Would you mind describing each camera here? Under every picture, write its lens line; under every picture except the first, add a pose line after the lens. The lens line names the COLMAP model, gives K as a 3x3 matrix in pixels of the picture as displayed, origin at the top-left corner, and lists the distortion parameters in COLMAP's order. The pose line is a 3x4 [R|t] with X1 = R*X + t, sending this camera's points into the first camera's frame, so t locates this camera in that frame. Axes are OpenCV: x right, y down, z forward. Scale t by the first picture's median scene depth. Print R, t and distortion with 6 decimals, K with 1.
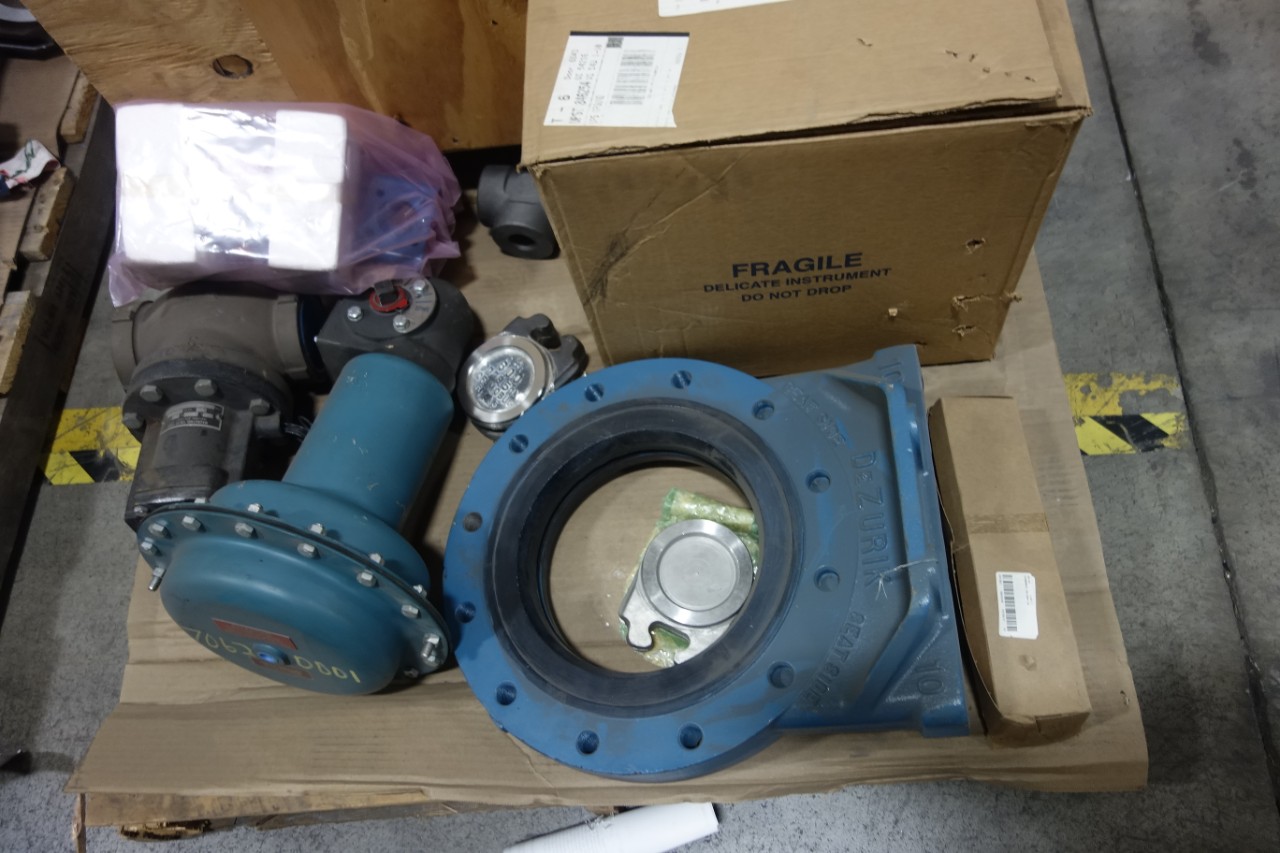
lens RADIAL K [[1028.1, 0, 640.0], [0, 1028.1, 426.5], [0, 0, 1]] dist [-0.021663, -0.002326]
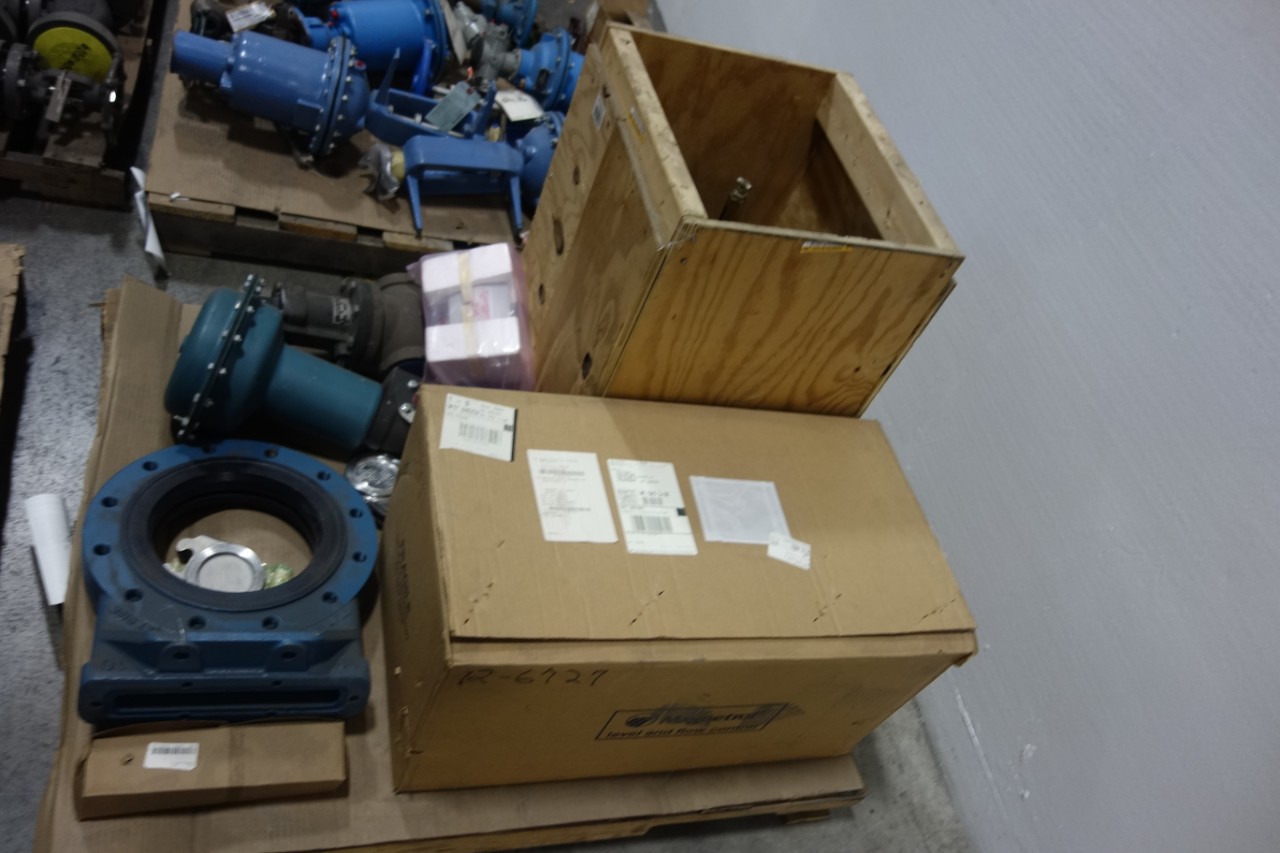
lens RADIAL K [[1028.1, 0, 640.0], [0, 1028.1, 426.5], [0, 0, 1]] dist [-0.021663, -0.002326]
pose [[0.146487, 0.841263, -0.520402, 0.759209], [-0.986374, 0.164046, -0.012463, -0.487363], [0.074885, 0.515137, 0.853830, -0.367617]]
